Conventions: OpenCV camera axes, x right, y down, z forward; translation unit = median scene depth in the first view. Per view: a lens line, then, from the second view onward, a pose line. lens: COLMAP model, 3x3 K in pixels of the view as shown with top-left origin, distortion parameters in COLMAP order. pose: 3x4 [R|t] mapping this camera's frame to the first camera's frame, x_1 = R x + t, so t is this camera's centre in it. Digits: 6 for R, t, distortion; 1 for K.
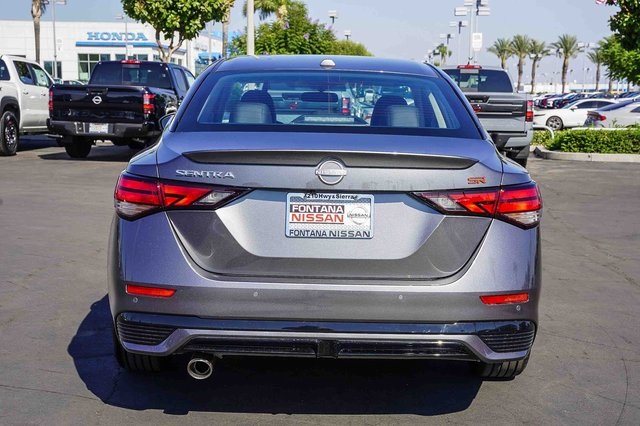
lens RADIAL K [[978.7, 0, 320.1], [0, 978.7, 216.7], [0, 0, 1]] dist [0.135737, 0.000000]
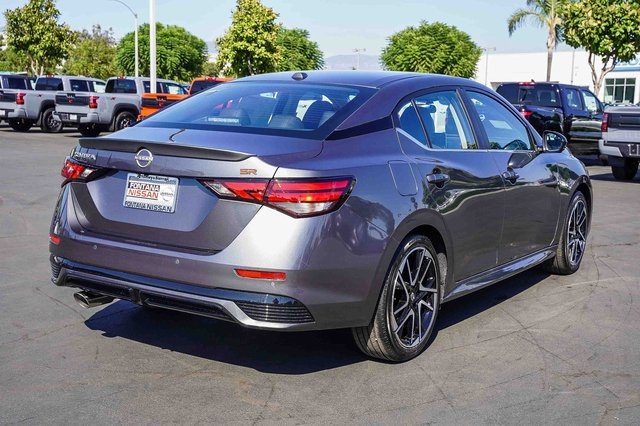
lens RADIAL K [[871.3, 0, 320.2], [0, 871.3, 210.9], [0, 0, 1]] dist [0.122169, 0.000000]
pose [[0.815352, 0.076486, -0.573891, 0.746732], [-0.086078, 0.996233, 0.010479, -0.007447], [0.572531, 0.040855, 0.818864, 0.171699]]
